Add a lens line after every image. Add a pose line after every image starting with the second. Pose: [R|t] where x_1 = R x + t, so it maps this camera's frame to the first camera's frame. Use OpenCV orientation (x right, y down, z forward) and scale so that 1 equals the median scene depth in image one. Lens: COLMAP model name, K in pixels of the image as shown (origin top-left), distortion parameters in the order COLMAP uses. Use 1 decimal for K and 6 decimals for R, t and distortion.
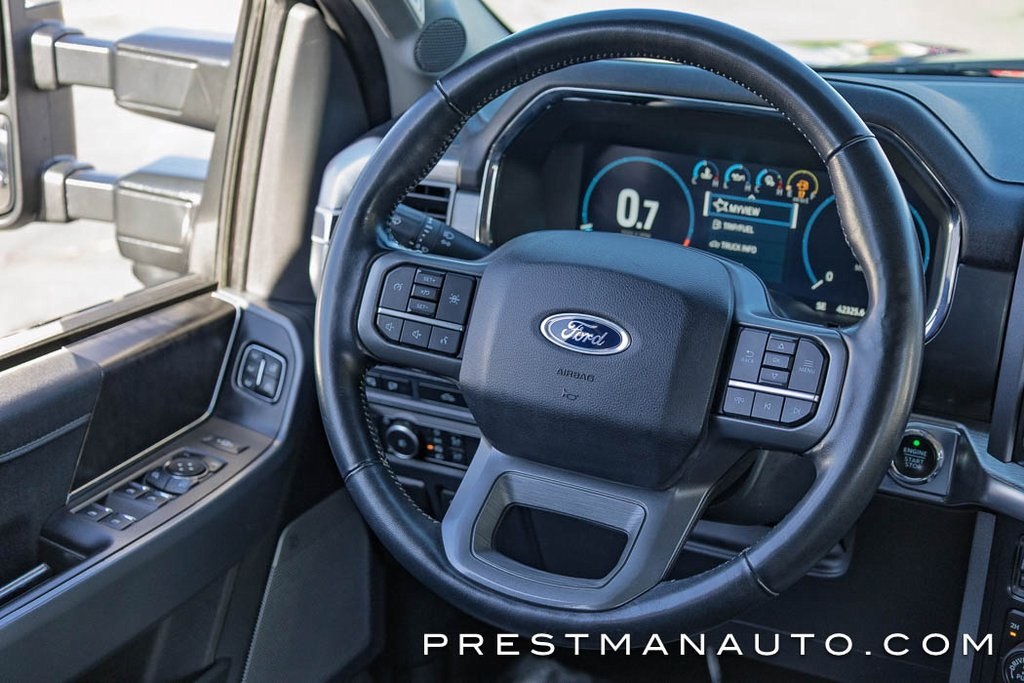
lens RADIAL K [[1558.8, 0, 509.7], [0, 1558.8, 339.0], [0, 0, 1]] dist [0.024424, 0.000000]
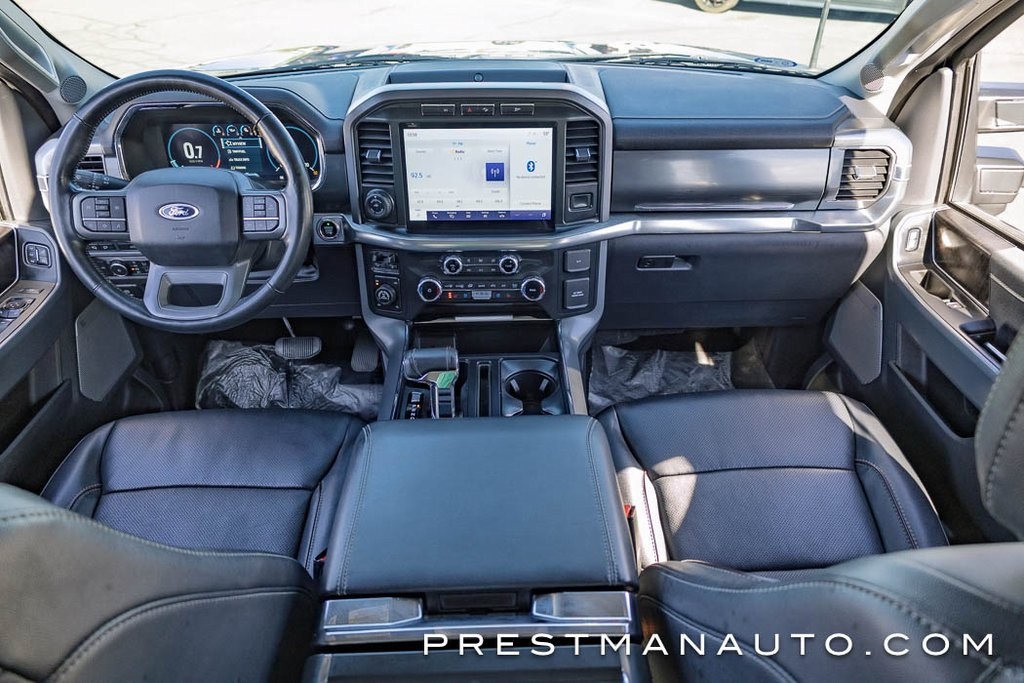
lens RADIAL K [[659.6, 0, 510.6], [0, 659.6, 343.9], [0, 0, 1]] dist [0.001892, -0.003795]
pose [[0.877314, -0.288421, 0.383579, 0.039951], [0.181086, 0.939127, 0.291972, -0.013938], [-0.444440, -0.186690, 0.876139, -0.164274]]
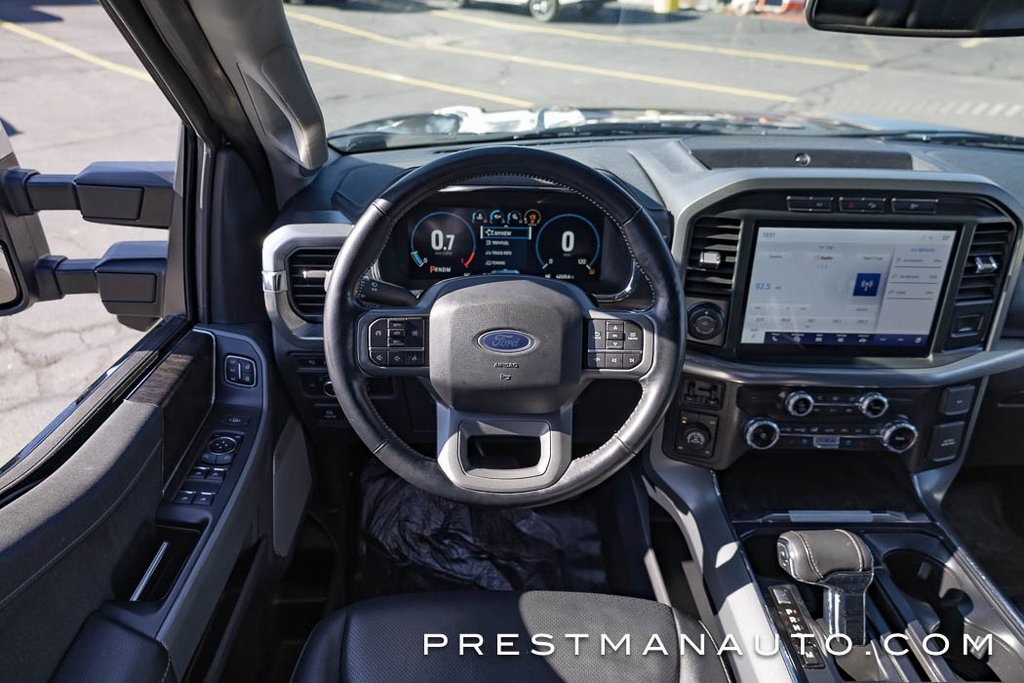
lens RADIAL K [[659.6, 0, 513.3], [0, 659.6, 346.0], [0, 0, 1]] dist [0.001892, -0.003795]
pose [[0.886105, -0.234338, 0.399879, -0.207289], [0.153928, 0.962588, 0.223004, -0.138534], [-0.437177, -0.136052, 0.889025, 0.285139]]
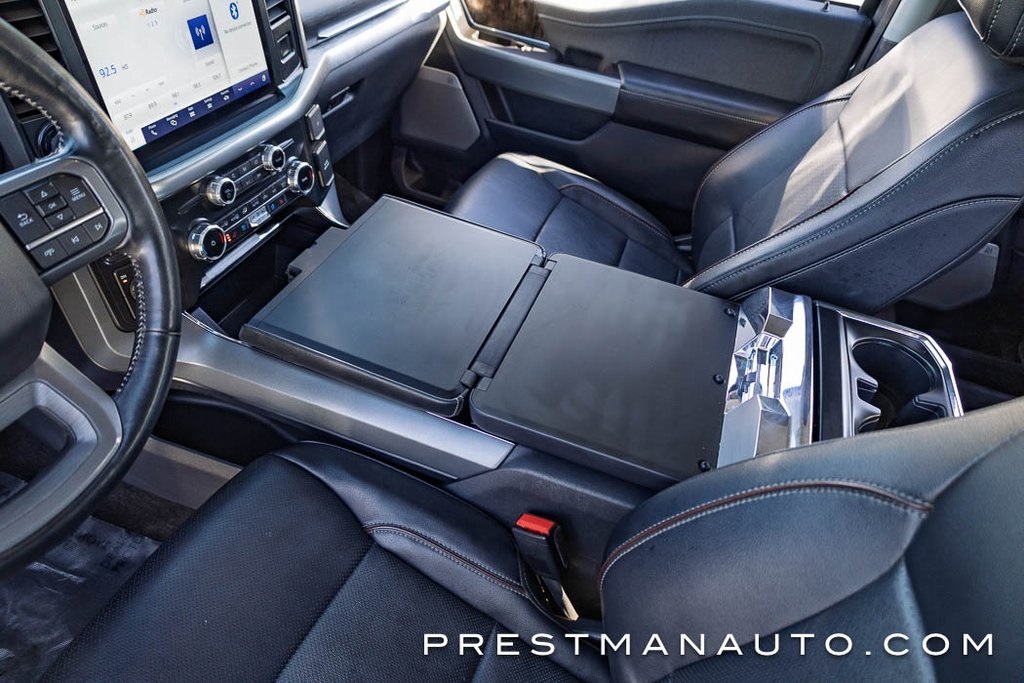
lens RADIAL K [[659.6, 0, 513.2], [0, 659.6, 333.6], [0, 0, 1]] dist [0.001892, -0.003795]
pose [[-0.124025, -0.684670, 0.718223, -0.246670], [0.201876, 0.691264, 0.693831, -0.161276], [-0.971527, 0.231044, 0.052484, 0.530930]]
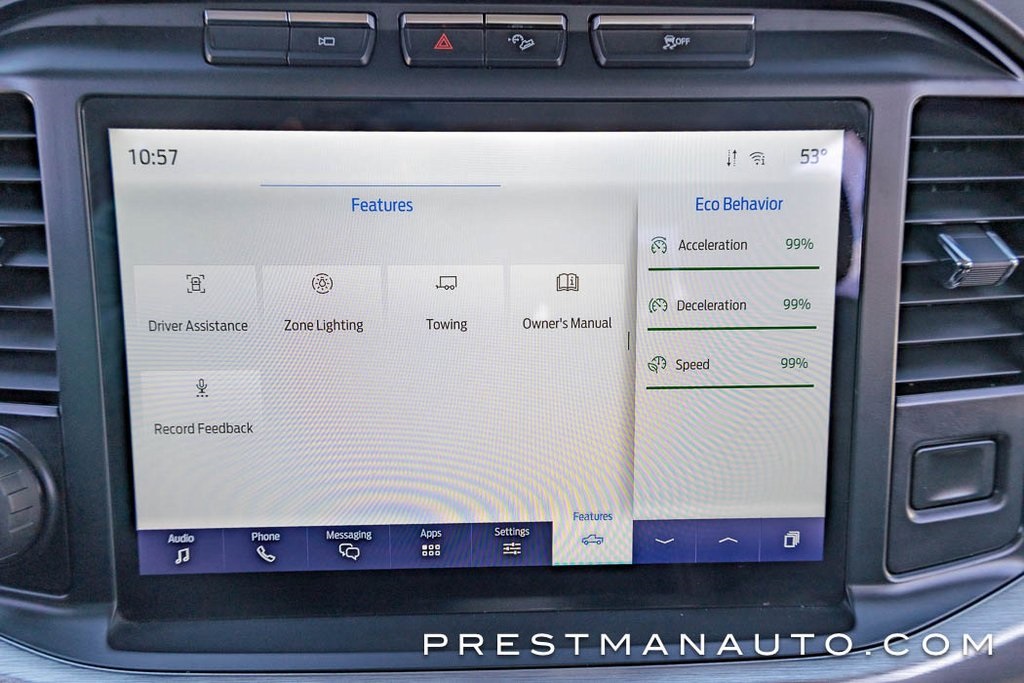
lens RADIAL K [[659.6, 0, 514.4], [0, 659.6, 345.7], [0, 0, 1]] dist [0.001892, -0.003795]
pose [[0.870525, -0.149850, 0.468755, 0.380638], [0.184001, 0.982538, -0.027614, 0.035703], [-0.456432, 0.110290, 0.882896, 0.626191]]
